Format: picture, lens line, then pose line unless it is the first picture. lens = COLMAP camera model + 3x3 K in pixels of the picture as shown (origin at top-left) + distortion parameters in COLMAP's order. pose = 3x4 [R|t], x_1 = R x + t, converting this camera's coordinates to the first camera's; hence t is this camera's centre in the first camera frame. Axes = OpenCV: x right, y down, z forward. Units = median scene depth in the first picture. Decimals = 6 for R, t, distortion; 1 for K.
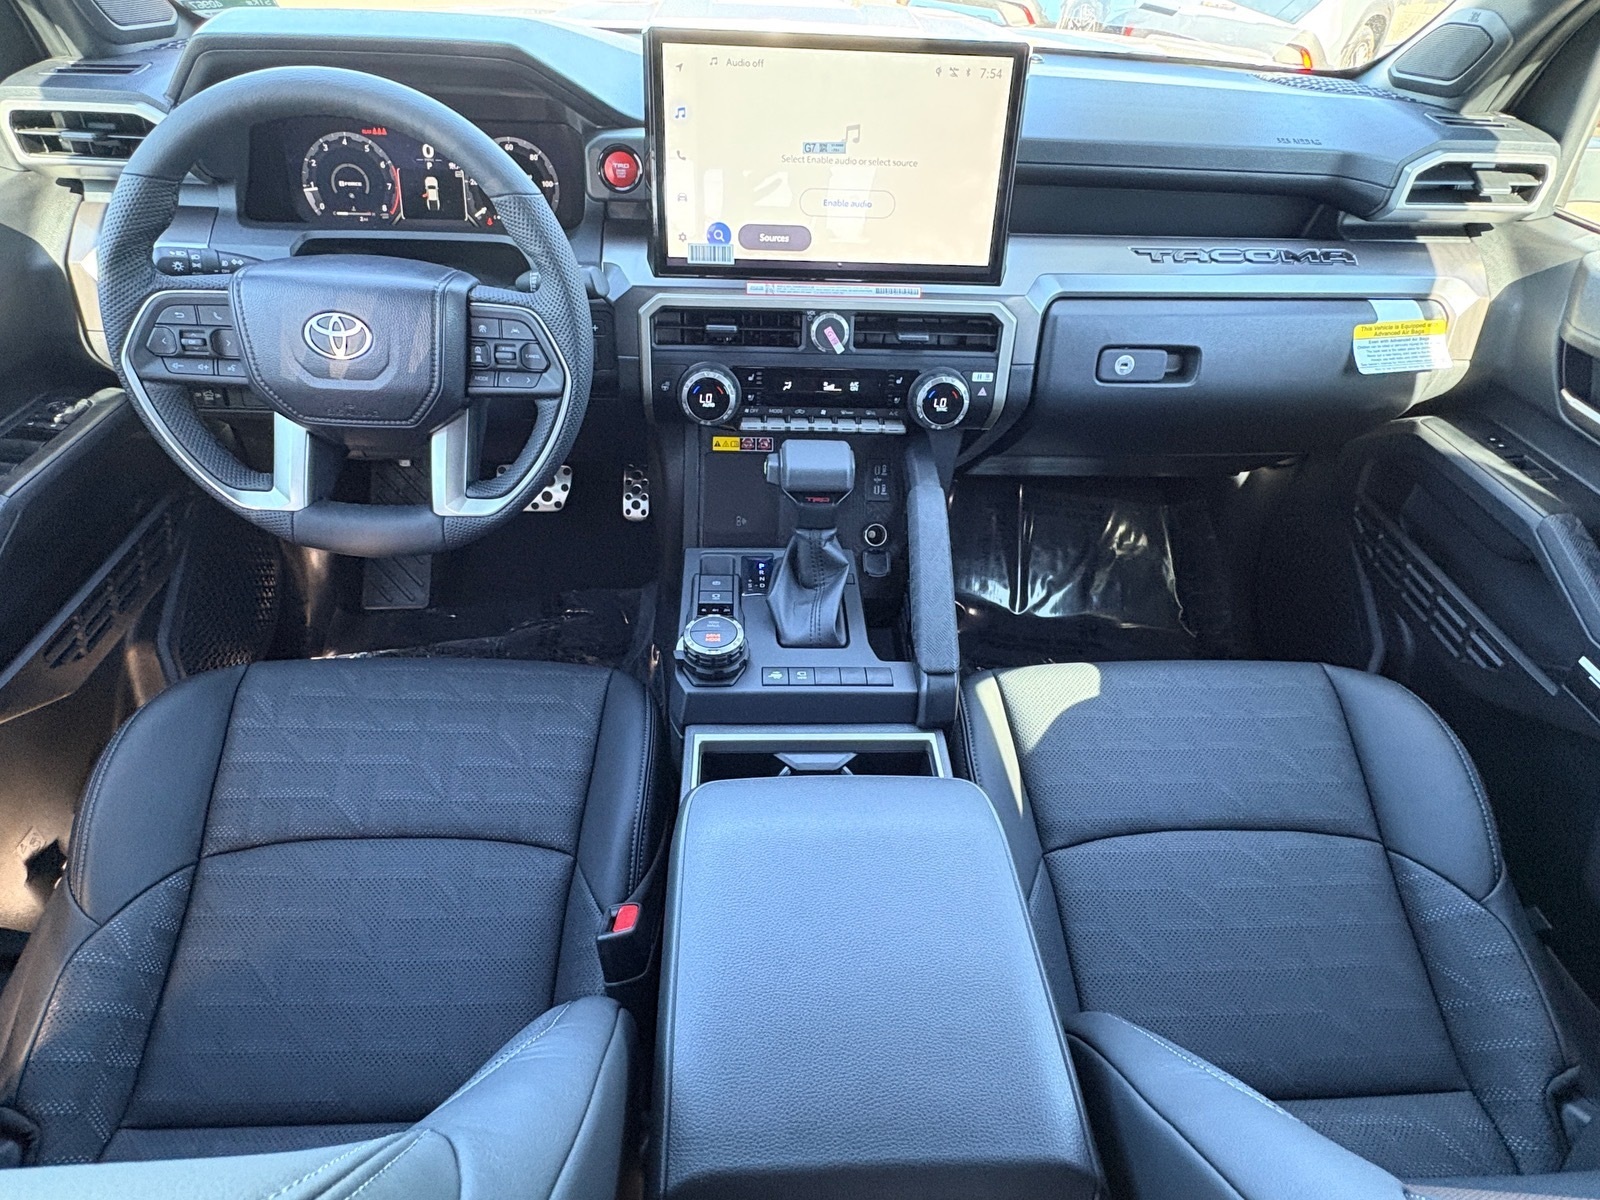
lens RADIAL K [[902.8, 0, 786.8], [0, 902.8, 598.3], [0, 0, 1]] dist [-0.005420, 0.002802]
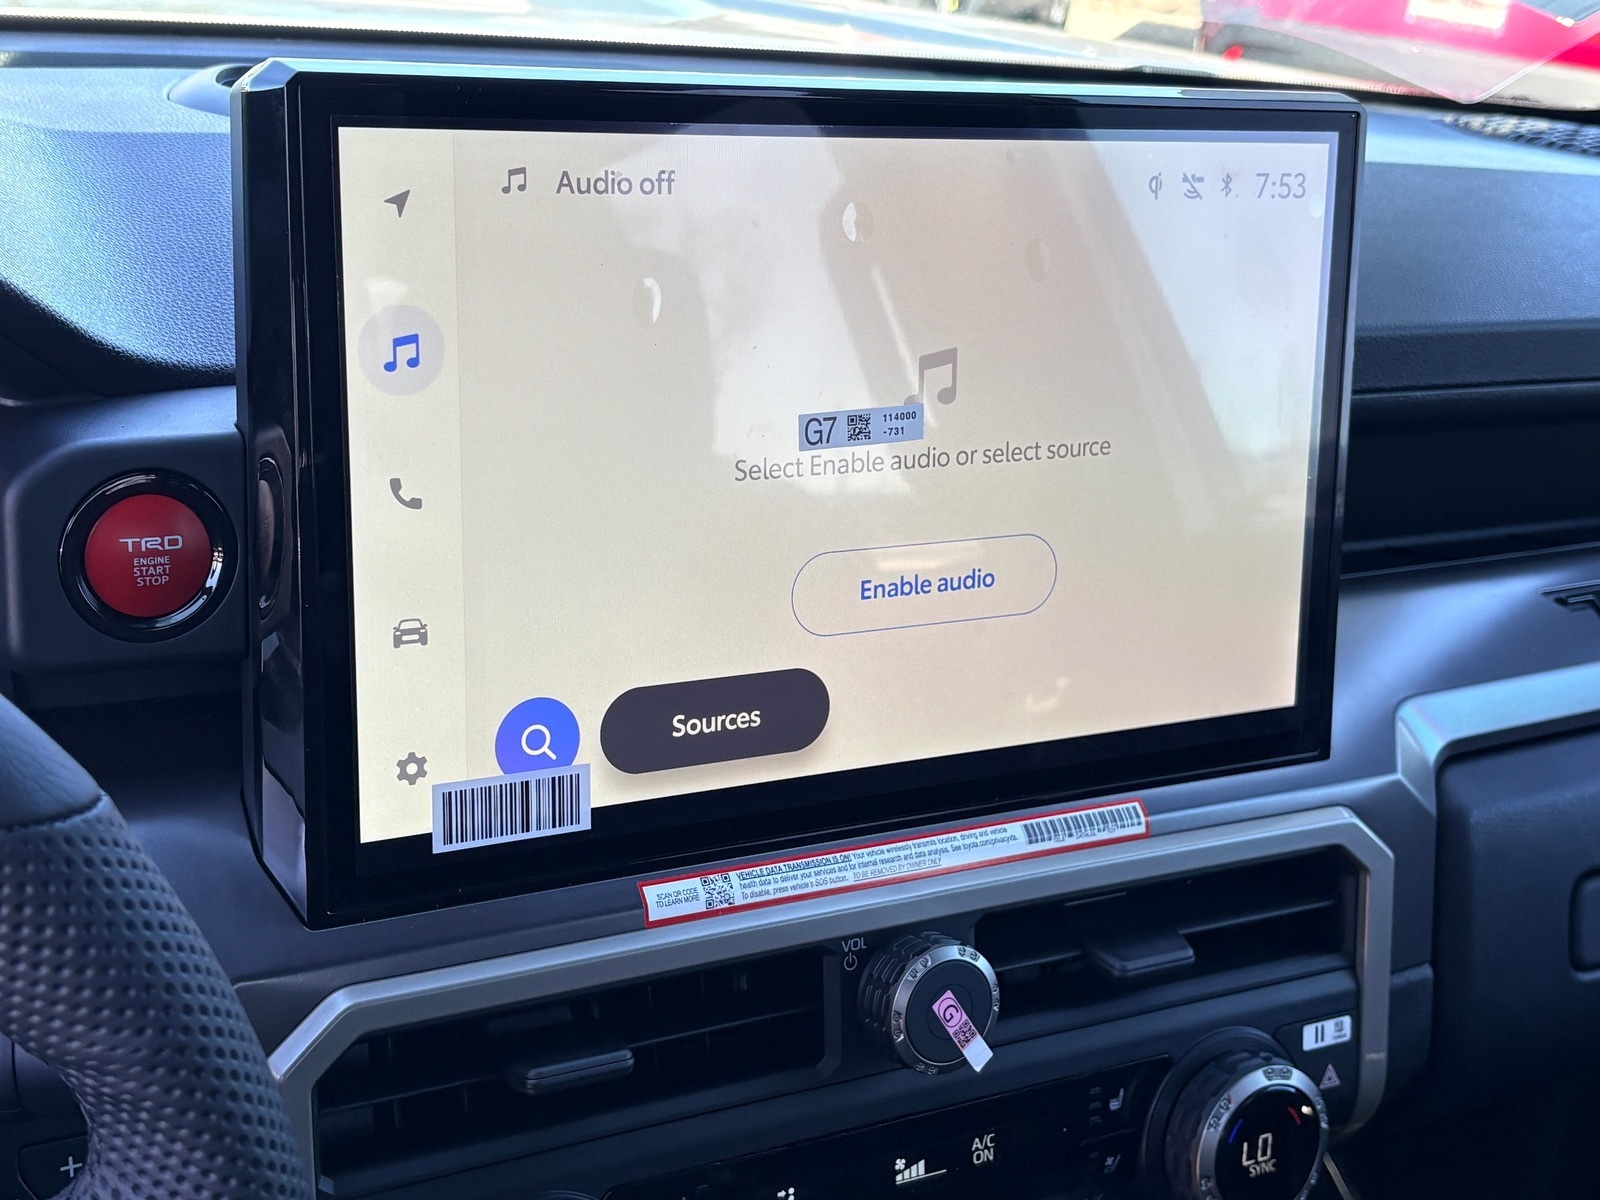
lens RADIAL K [[2198.6, 0, 789.2], [0, 2198.6, 603.5], [0, 0, 1]] dist [0.101344, 0.000000]
pose [[0.888282, -0.111032, 0.445677, -0.285414], [0.227082, 0.949615, -0.216020, -0.267396], [-0.399236, 0.293092, 0.868739, 0.360342]]
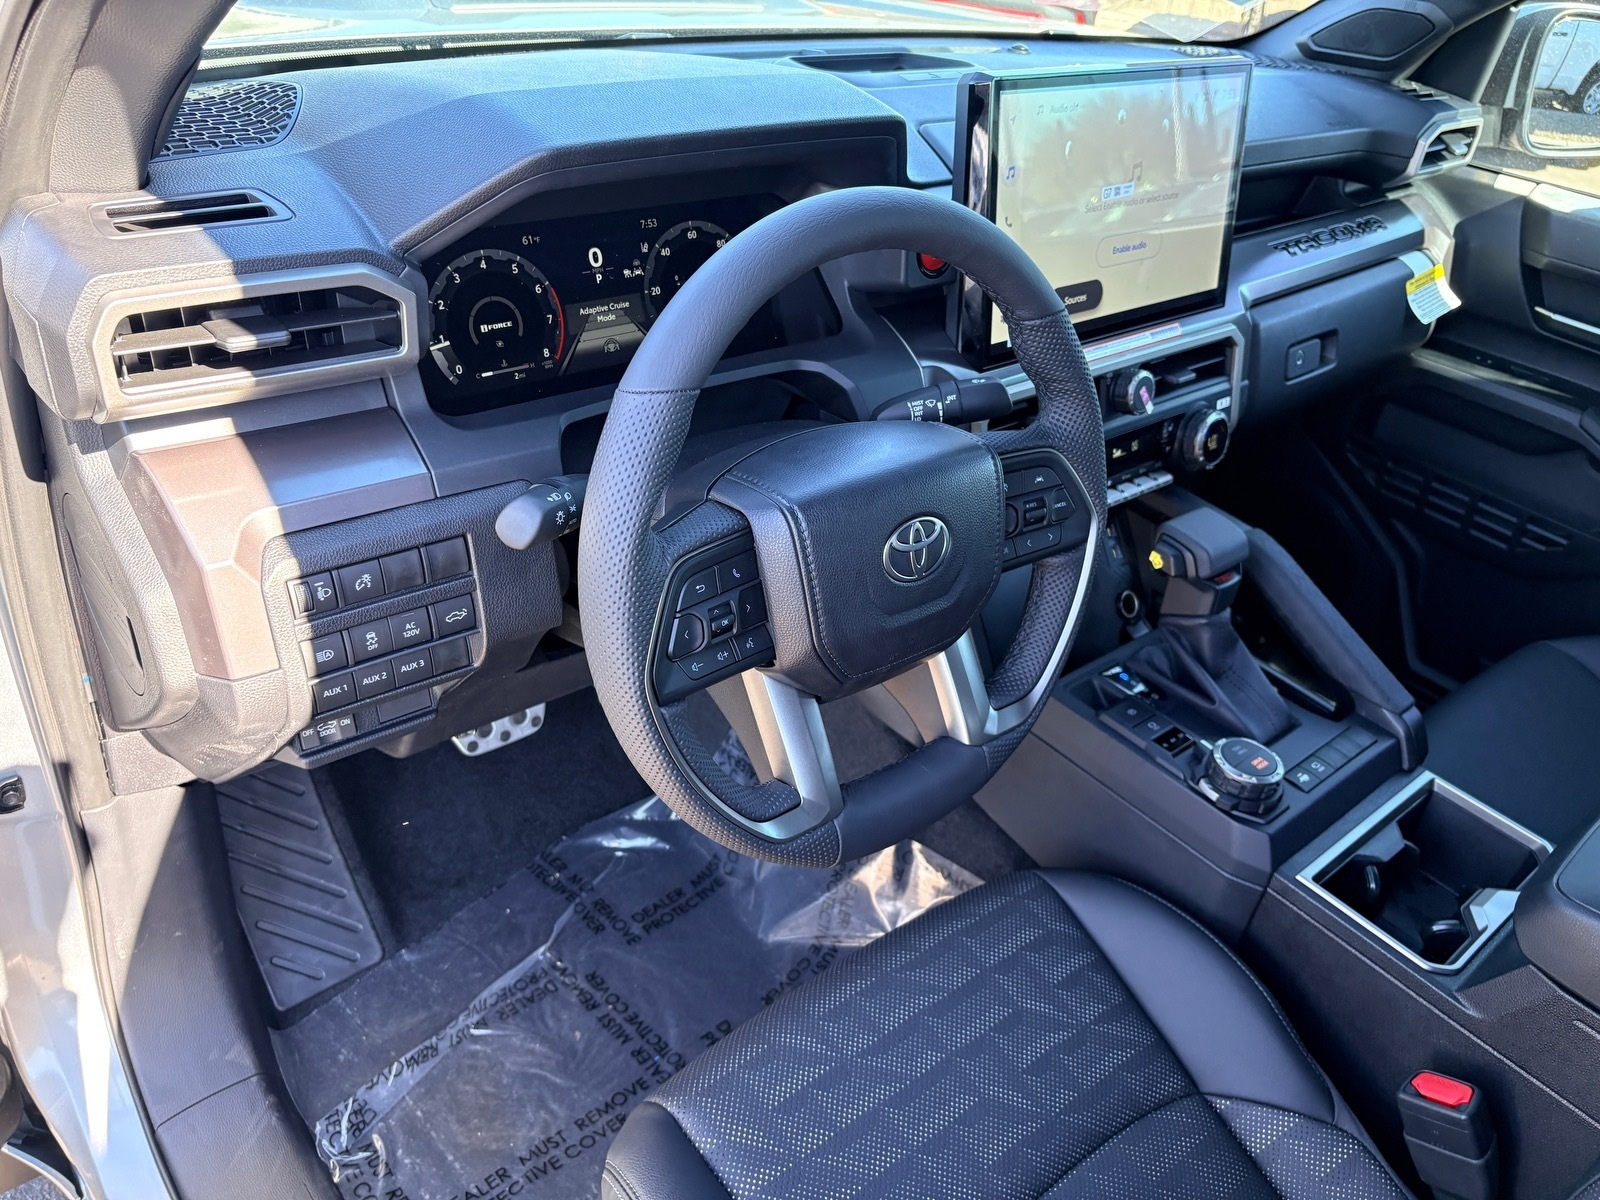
lens RADIAL K [[1231.9, 0, 802.2], [0, 1231.9, 603.0], [0, 0, 1]] dist [0.008904, -0.003277]
pose [[0.783549, -0.303020, 0.542430, -0.879897], [0.328421, 0.943075, 0.052424, -0.264469], [-0.527438, 0.137069, 0.838463, 0.201968]]
